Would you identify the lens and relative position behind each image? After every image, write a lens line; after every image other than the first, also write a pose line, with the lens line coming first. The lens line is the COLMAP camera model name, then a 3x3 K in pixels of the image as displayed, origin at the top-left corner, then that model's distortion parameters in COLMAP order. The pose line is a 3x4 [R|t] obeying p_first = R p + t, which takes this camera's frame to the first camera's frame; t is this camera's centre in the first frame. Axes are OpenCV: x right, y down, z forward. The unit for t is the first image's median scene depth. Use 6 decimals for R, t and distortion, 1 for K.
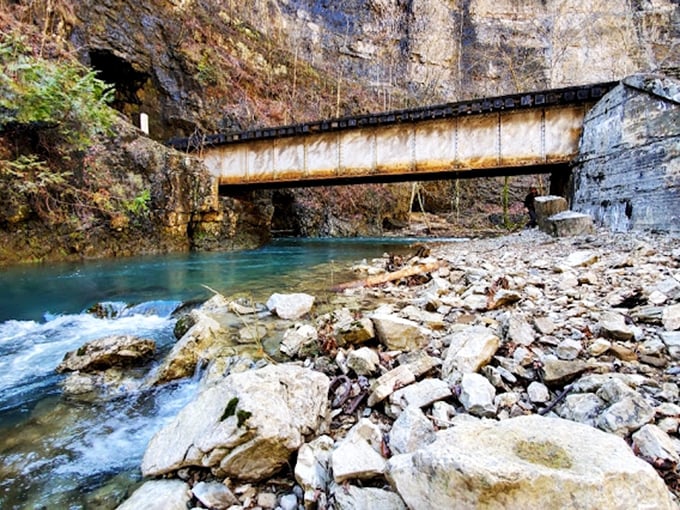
lens RADIAL K [[313.6, 0, 339.8], [0, 313.6, 288.7], [0, 0, 1]] dist [-0.002770, -0.001406]
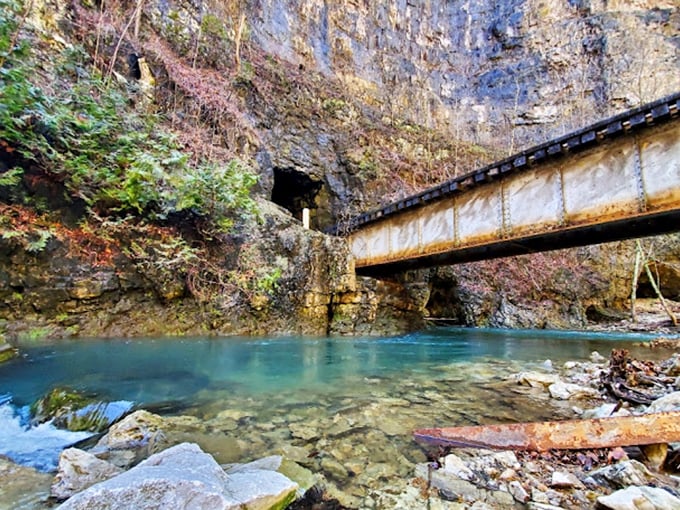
lens RADIAL K [[313.6, 0, 339.8], [0, 313.6, 288.7], [0, 0, 1]] dist [-0.002770, -0.001406]
pose [[0.860912, -0.027175, -0.508028, 0.031278], [-0.118009, 0.960671, -0.251367, -0.022011], [0.494878, 0.276356, 0.823846, 0.221630]]
